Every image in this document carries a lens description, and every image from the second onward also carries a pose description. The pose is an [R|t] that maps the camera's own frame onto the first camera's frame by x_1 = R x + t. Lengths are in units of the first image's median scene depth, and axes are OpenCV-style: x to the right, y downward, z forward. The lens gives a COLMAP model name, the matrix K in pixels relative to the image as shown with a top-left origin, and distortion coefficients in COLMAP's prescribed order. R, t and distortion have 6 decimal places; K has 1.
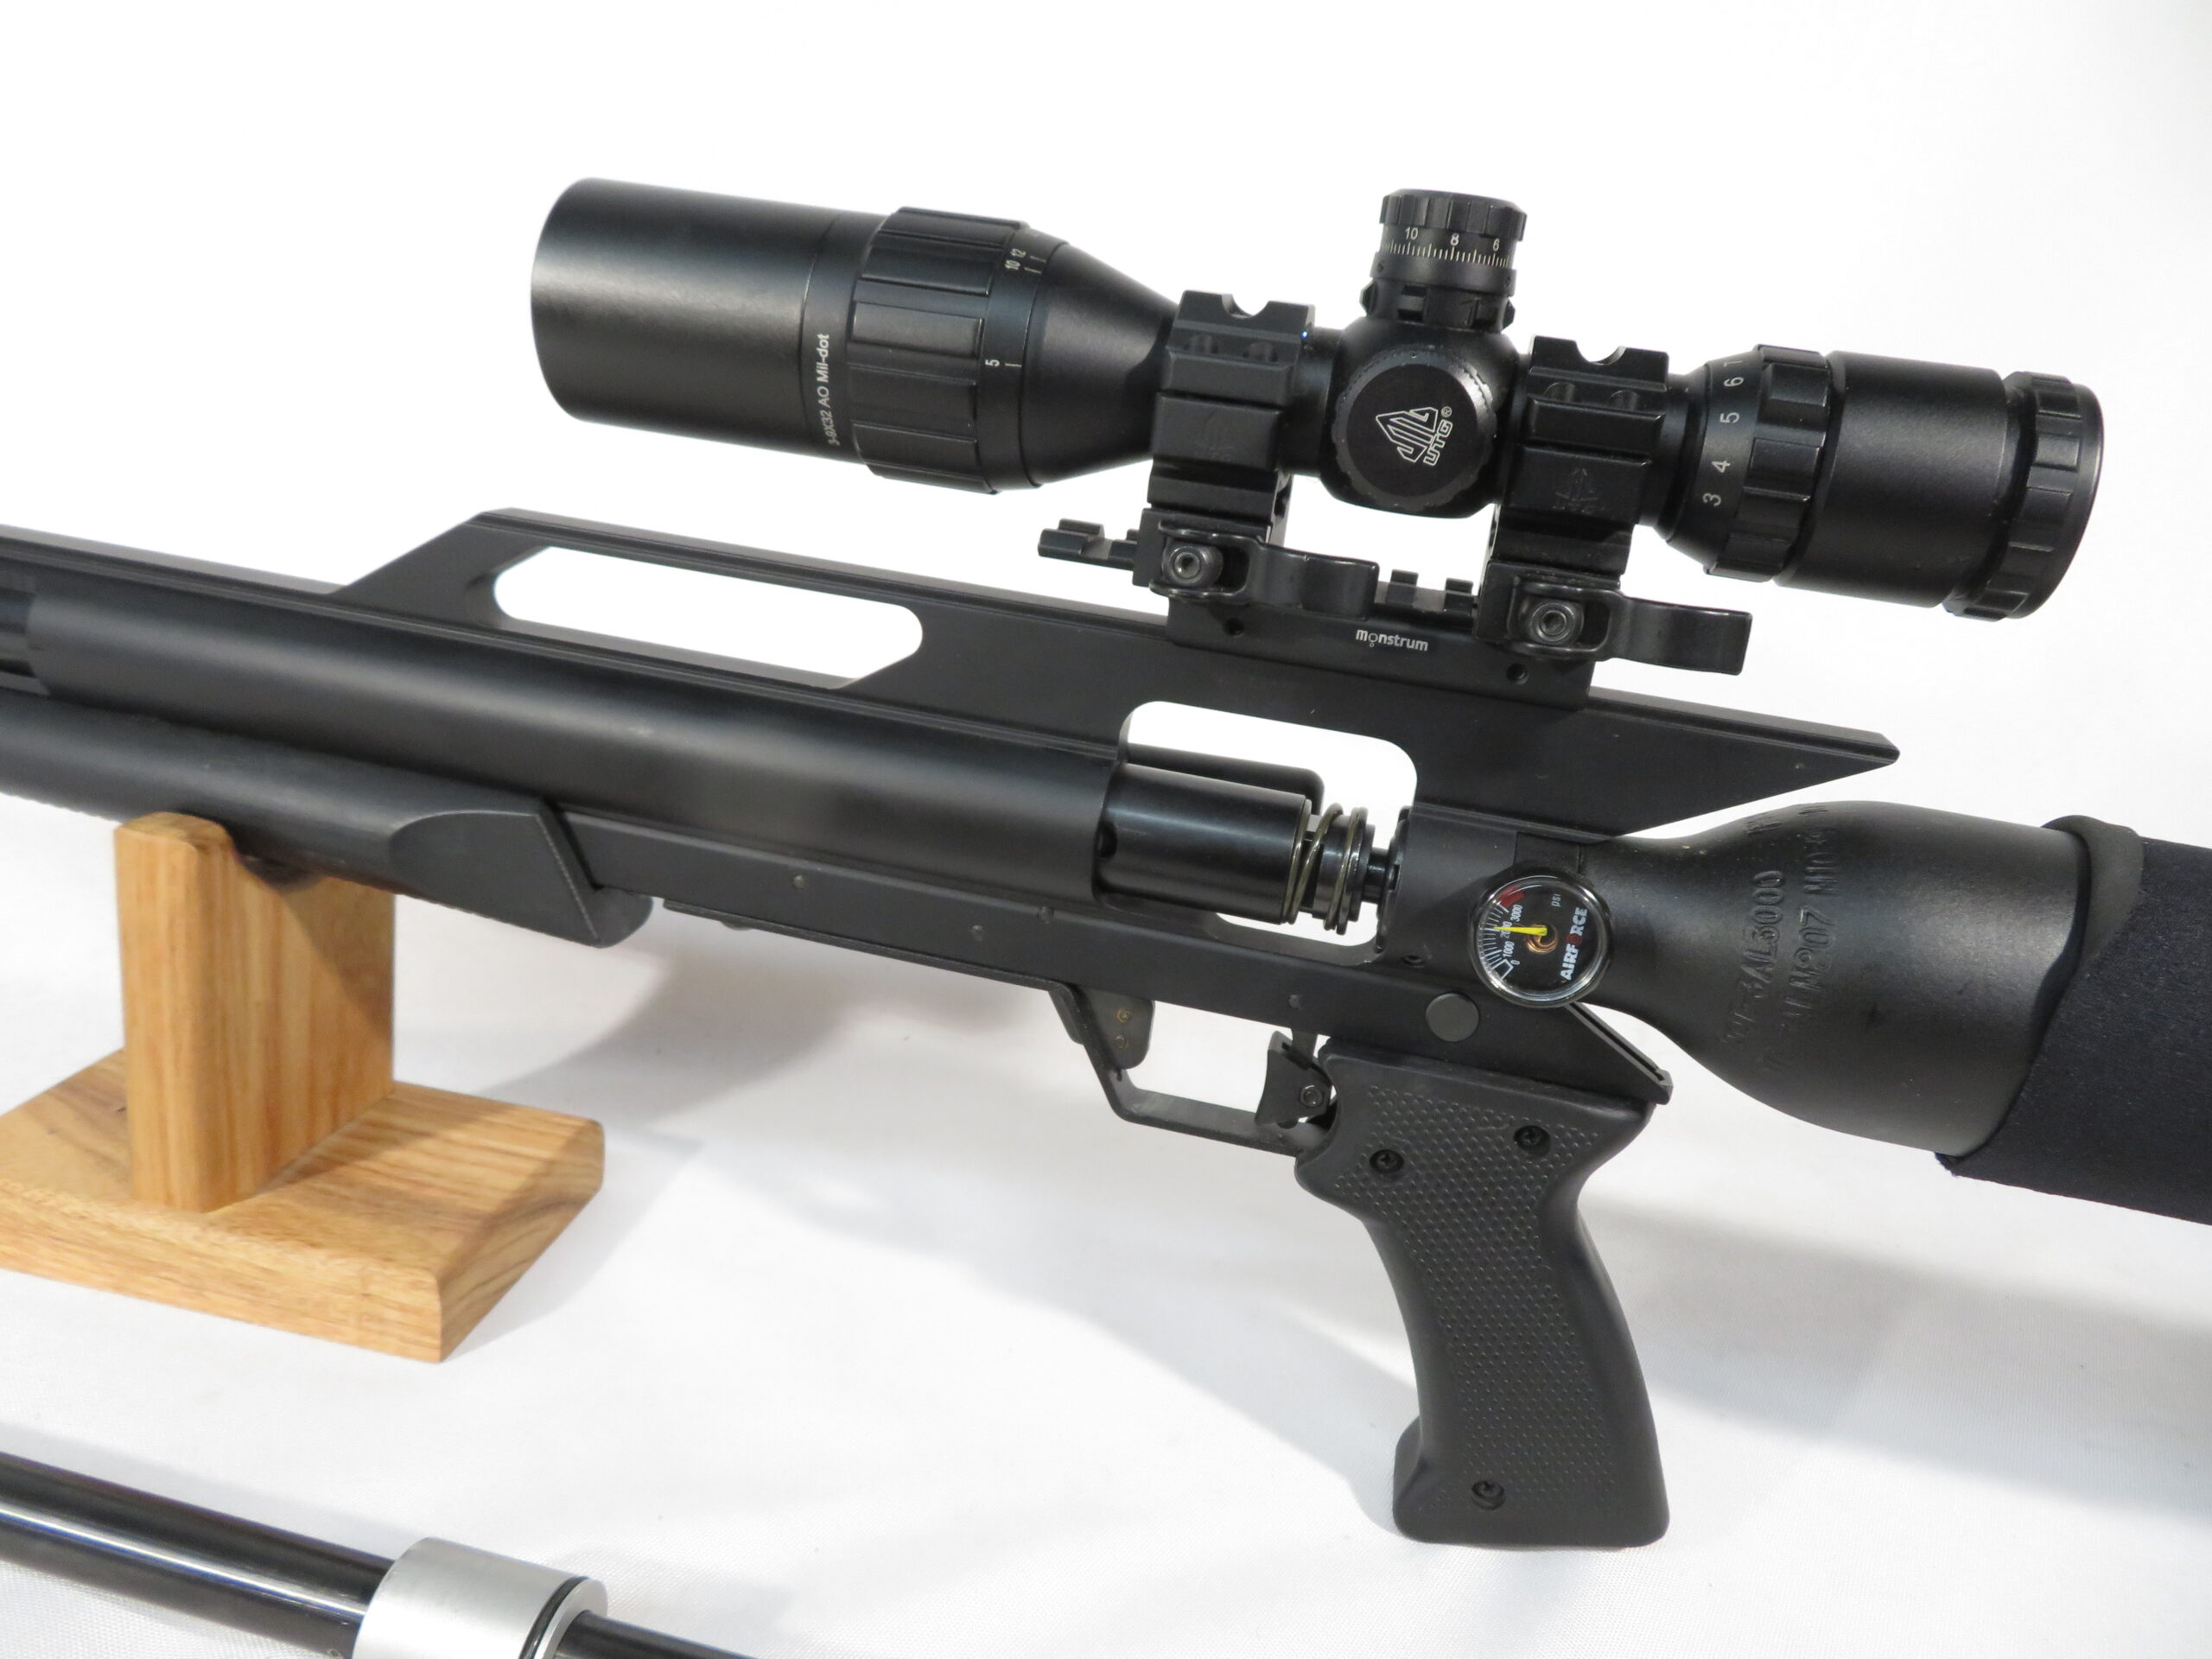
lens RADIAL K [[1551.9, 0, 1106.0], [0, 1551.9, 829.5], [0, 0, 1]] dist [-0.002195, 0.003827]
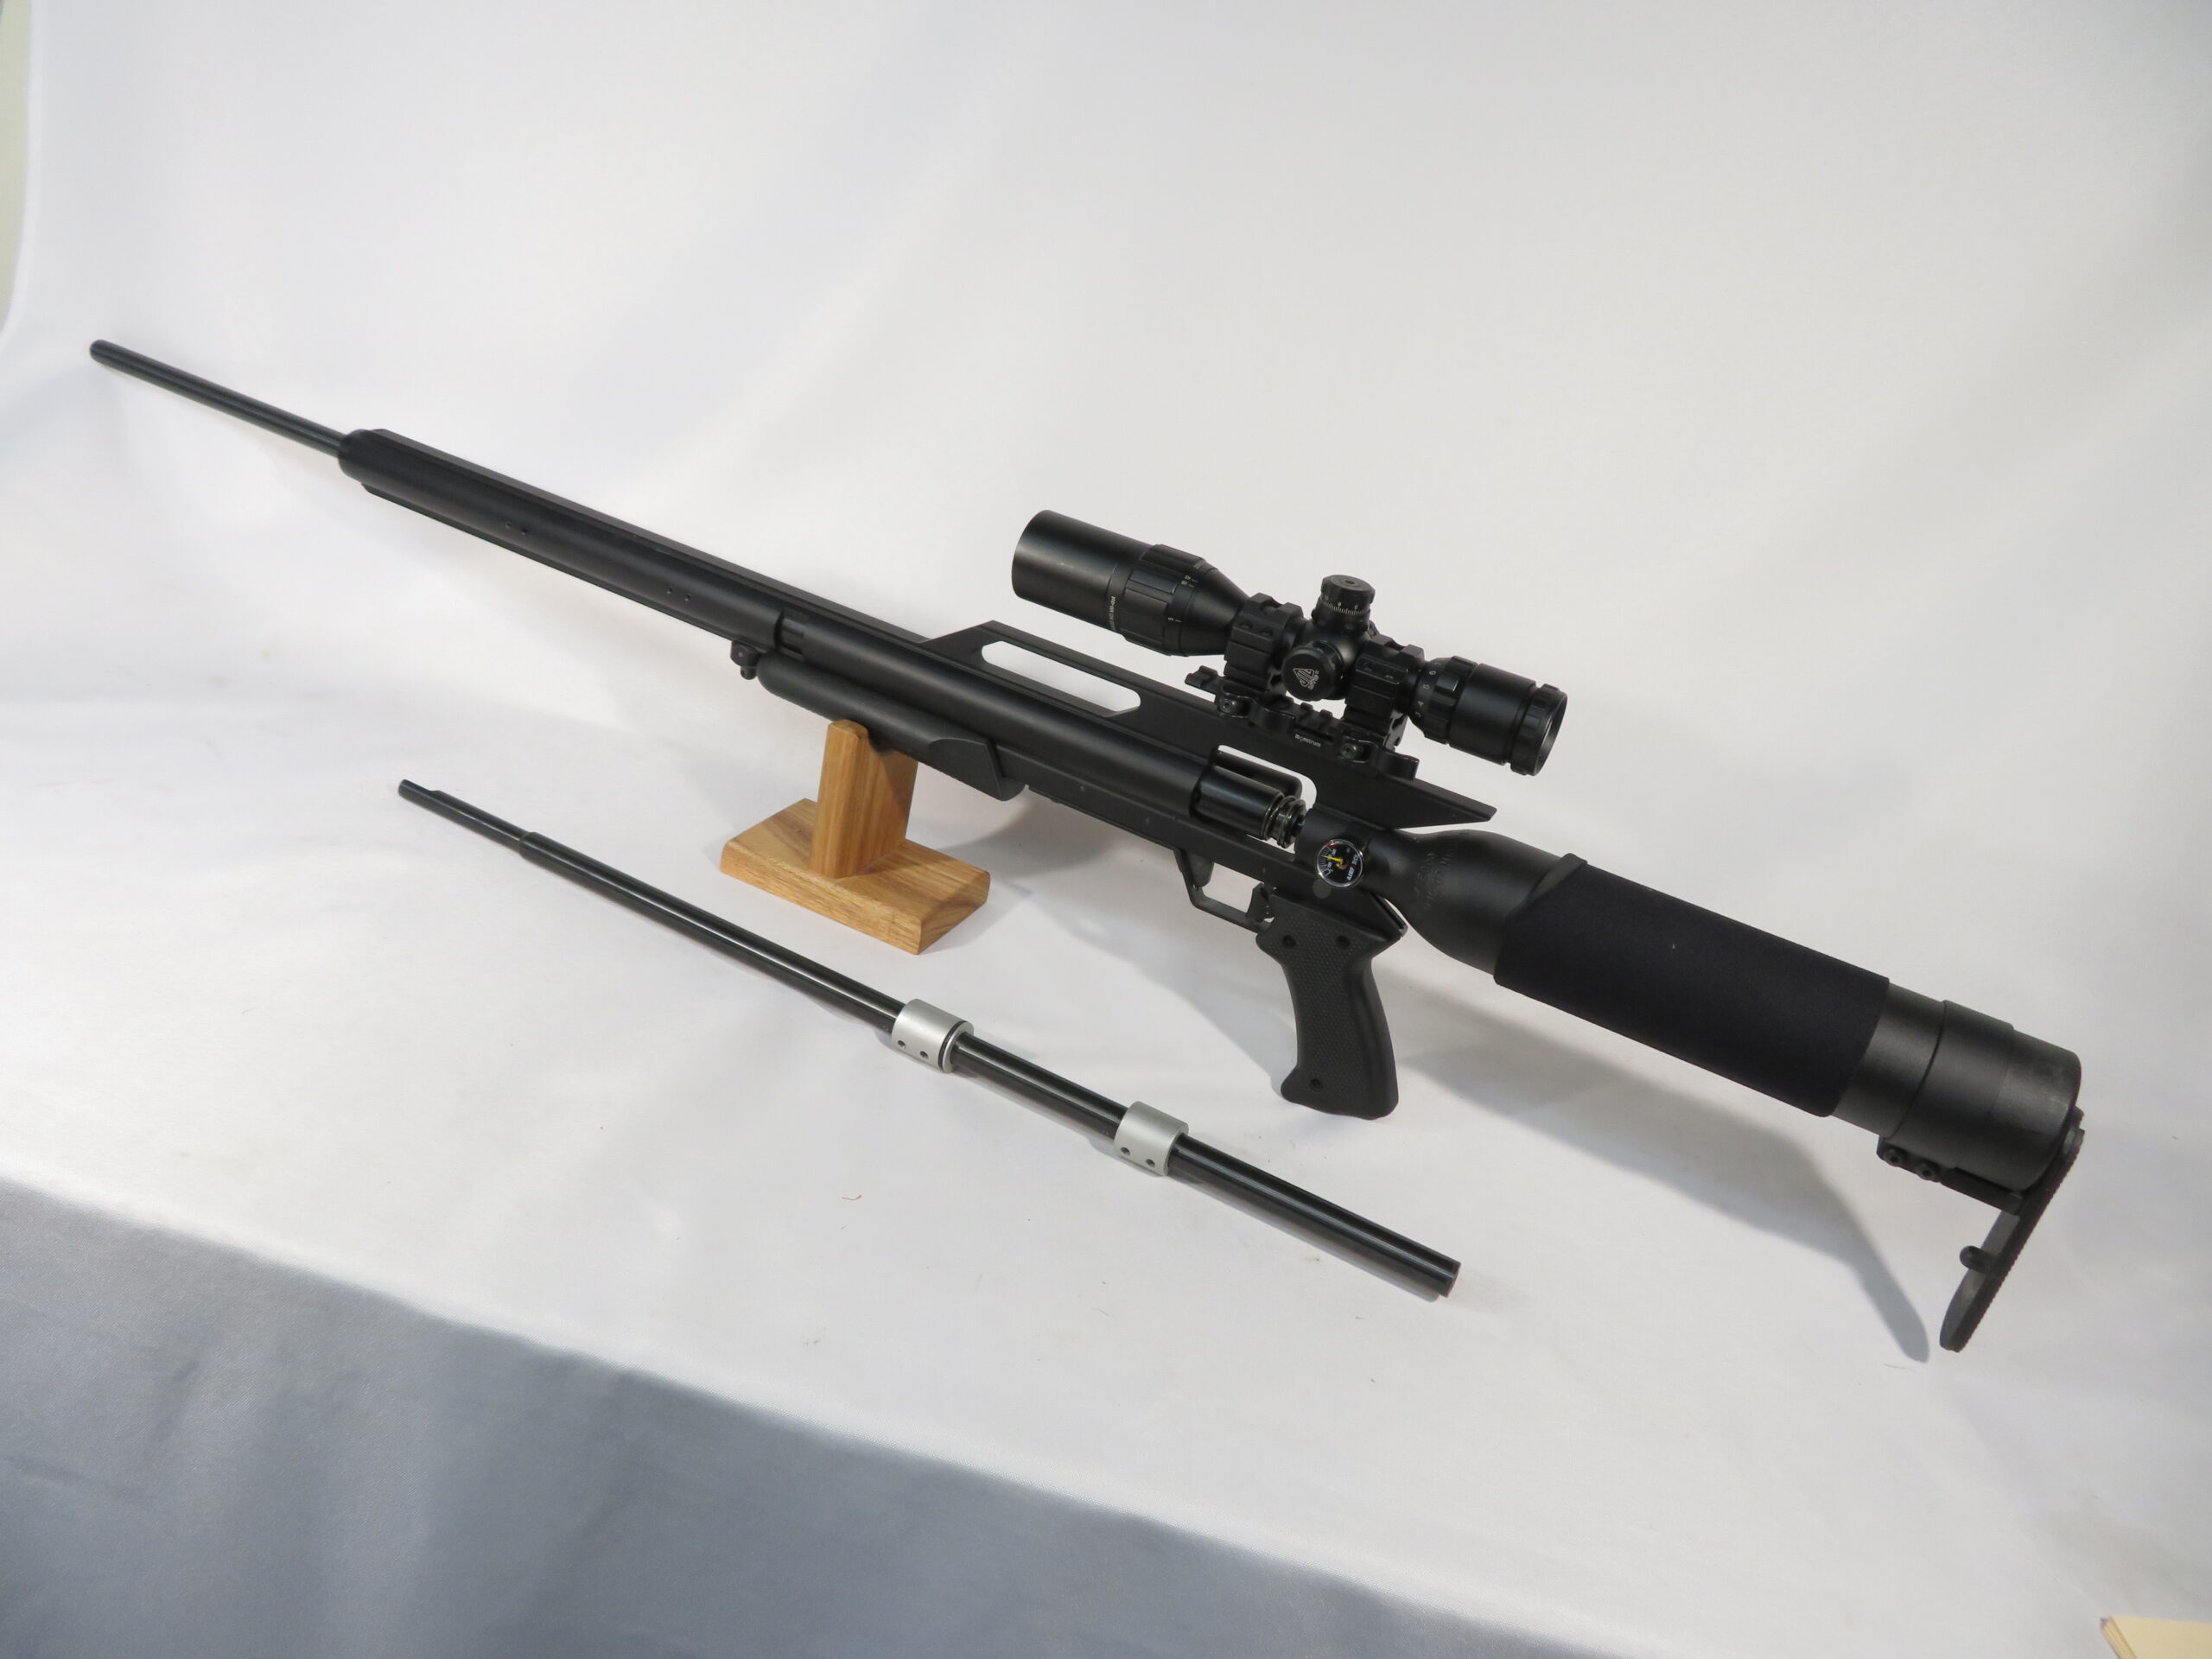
lens RADIAL K [[1551.9, 0, 1106.0], [0, 1551.9, 829.5], [0, 0, 1]] dist [-0.002195, 0.003827]
pose [[0.959425, 0.170563, -0.224528, 0.400088], [-0.146048, 0.981761, 0.121718, -0.207457], [0.241194, -0.083988, 0.966836, -1.369739]]
